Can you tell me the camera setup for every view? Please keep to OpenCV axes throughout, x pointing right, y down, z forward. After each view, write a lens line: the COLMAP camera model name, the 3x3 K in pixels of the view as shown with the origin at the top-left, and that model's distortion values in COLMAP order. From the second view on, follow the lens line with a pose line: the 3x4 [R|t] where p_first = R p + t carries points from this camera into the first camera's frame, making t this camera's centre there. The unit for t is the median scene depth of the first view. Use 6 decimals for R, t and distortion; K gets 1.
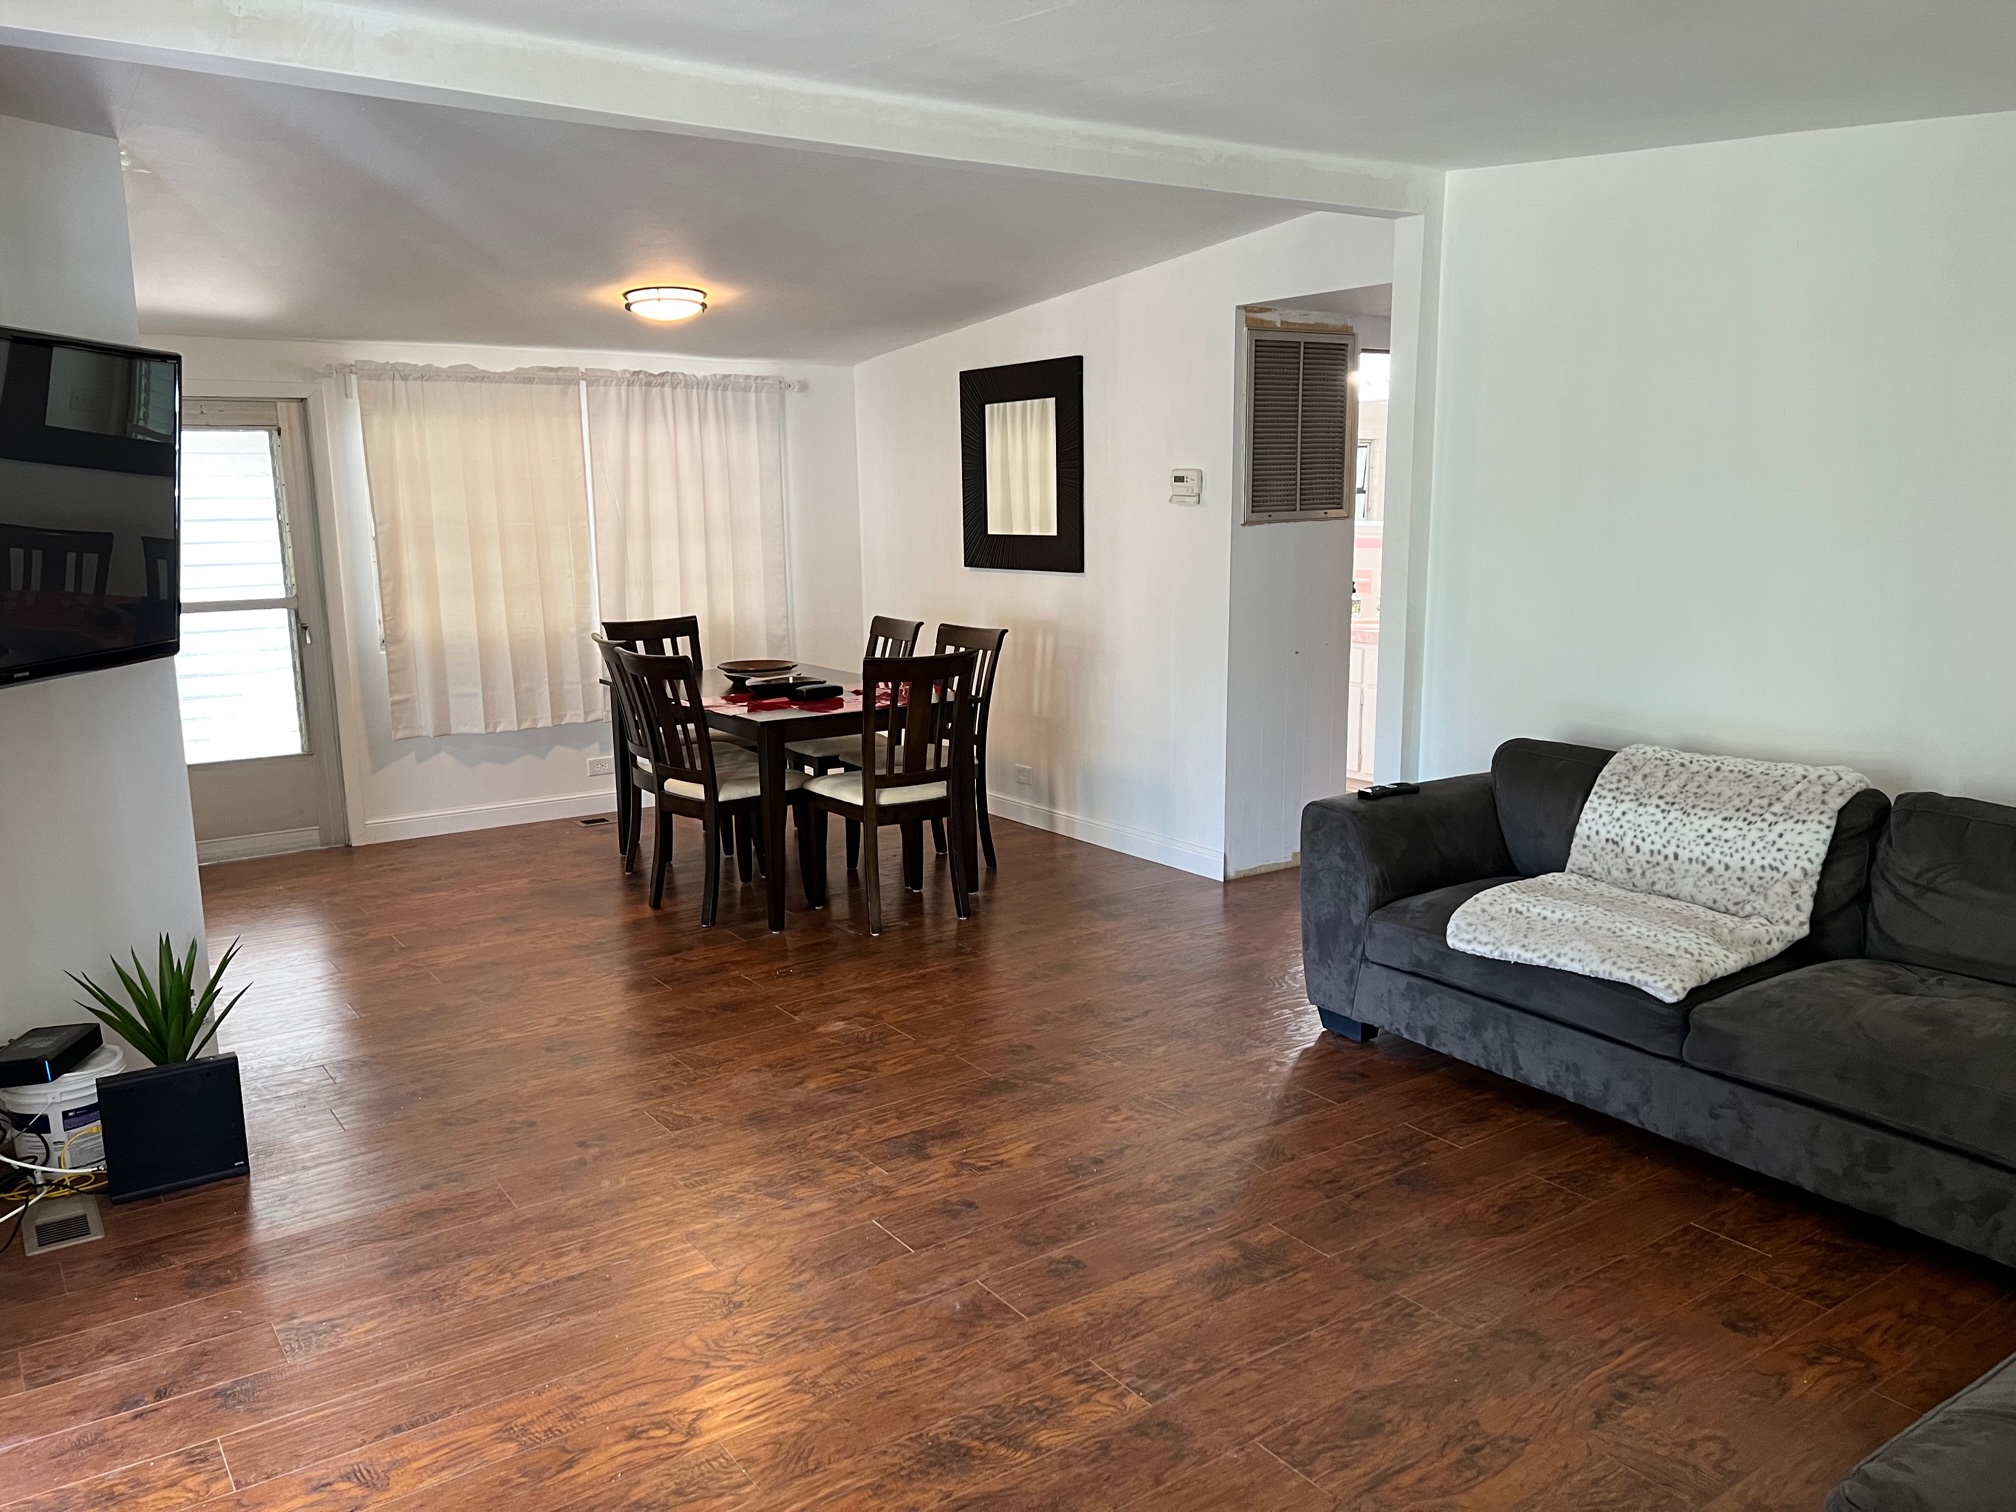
lens RADIAL K [[1504.0, 0, 1009.3], [0, 1504.0, 765.1], [0, 0, 1]] dist [0.048202, -0.078990]
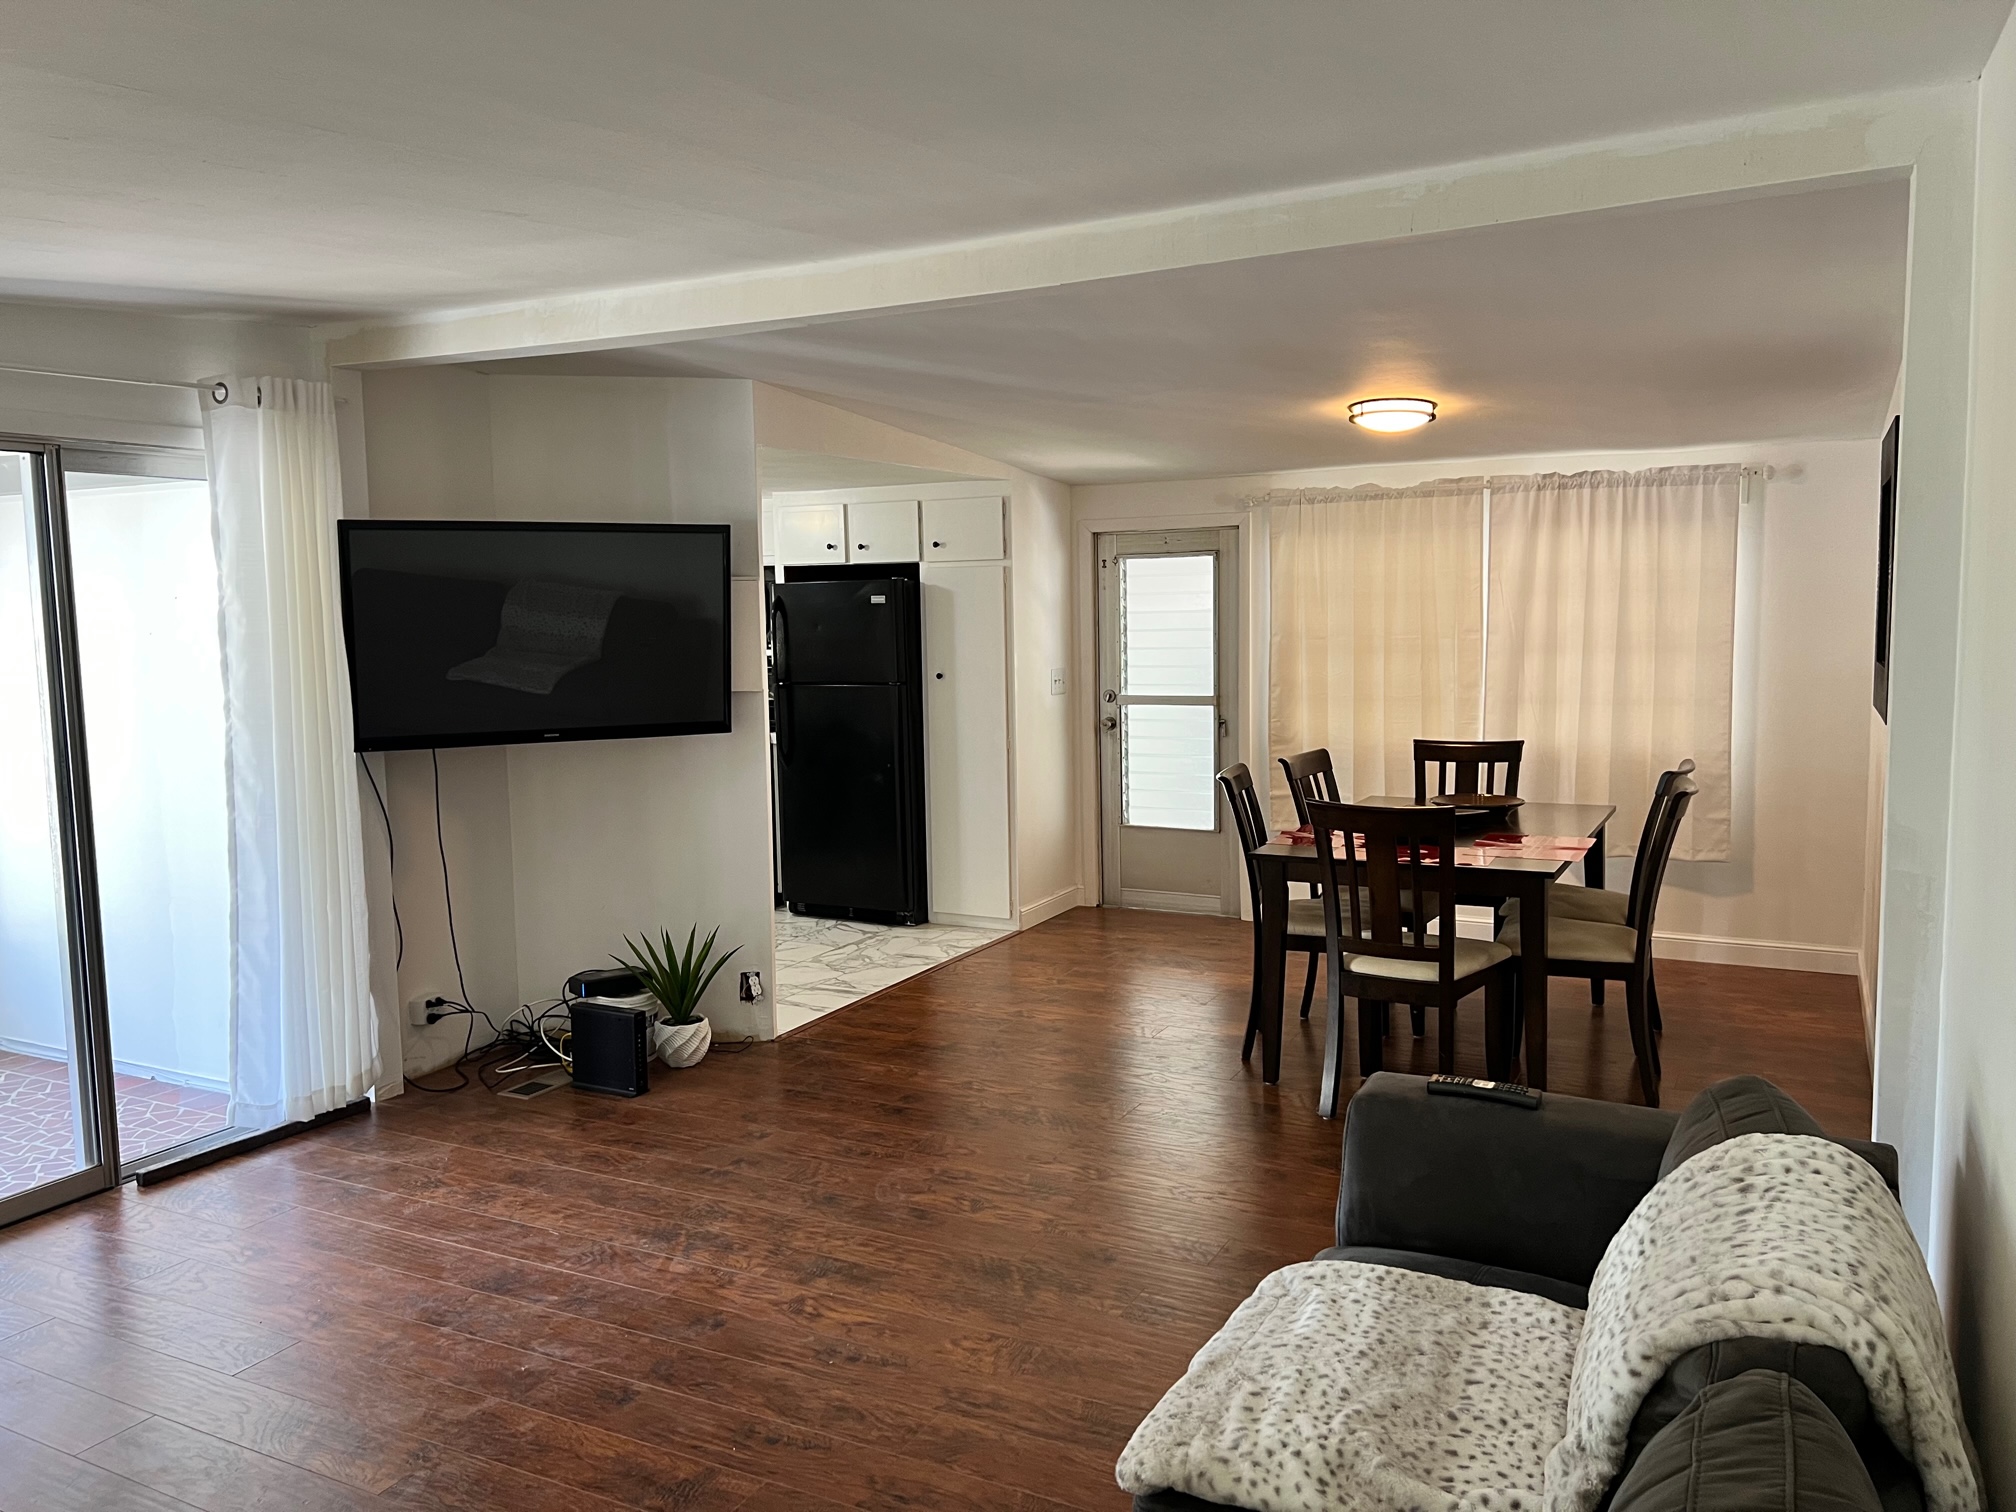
lens RADIAL K [[1504.0, 0, 1003.9], [0, 1504.0, 745.6], [0, 0, 1]] dist [0.048202, -0.078990]
pose [[0.457174, 0.087395, -0.885073, 0.452038], [-0.146154, 0.989013, 0.022165, -0.071541], [0.877286, 0.119224, 0.464924, 0.312317]]
